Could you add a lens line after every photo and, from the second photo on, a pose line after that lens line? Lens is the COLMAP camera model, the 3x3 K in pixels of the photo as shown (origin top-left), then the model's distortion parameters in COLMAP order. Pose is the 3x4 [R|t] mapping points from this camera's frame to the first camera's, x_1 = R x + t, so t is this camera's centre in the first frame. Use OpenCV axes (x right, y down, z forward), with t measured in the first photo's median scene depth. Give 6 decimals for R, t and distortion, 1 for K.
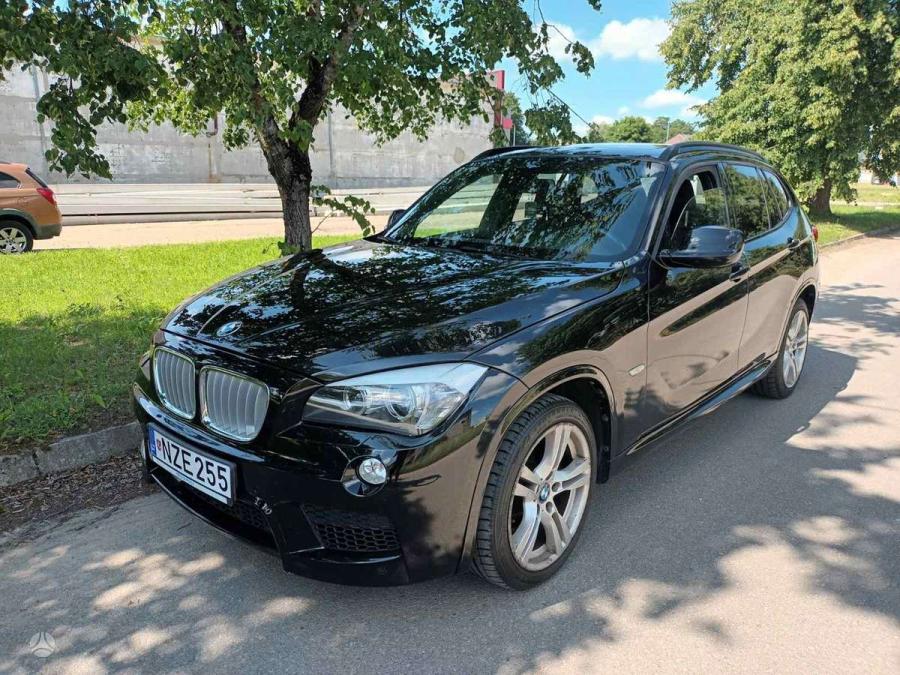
lens RADIAL K [[677.1, 0, 464.7], [0, 677.1, 334.7], [0, 0, 1]] dist [0.001682, -0.005450]
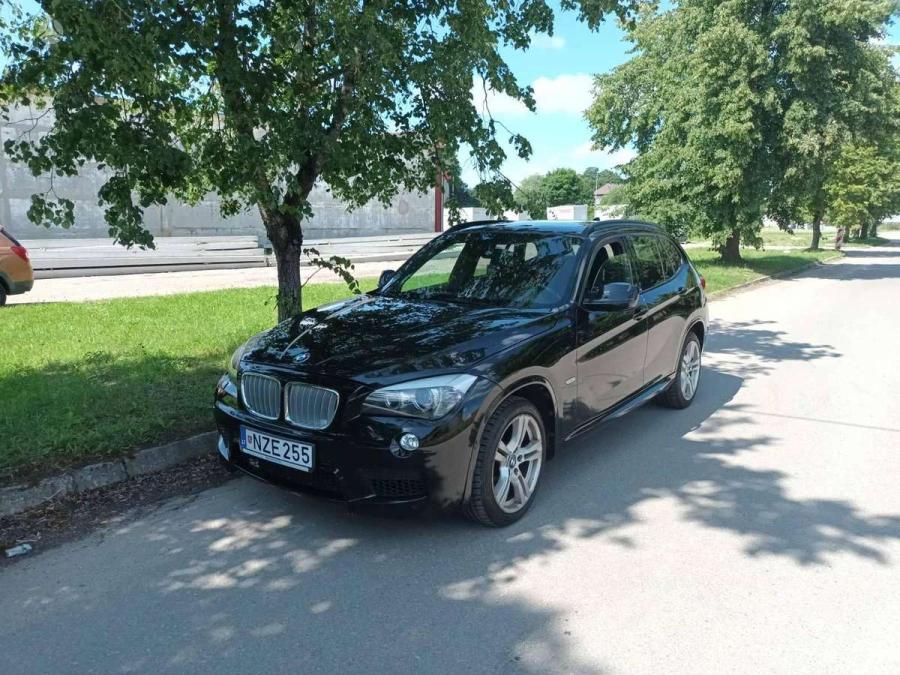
lens RADIAL K [[677.1, 0, 451.7], [0, 677.1, 340.0], [0, 0, 1]] dist [0.001682, -0.005450]
pose [[0.997329, -0.022407, 0.069524, -0.070364], [0.026405, 0.998017, -0.057130, 0.027225], [-0.068106, 0.058813, 0.995943, -0.308030]]
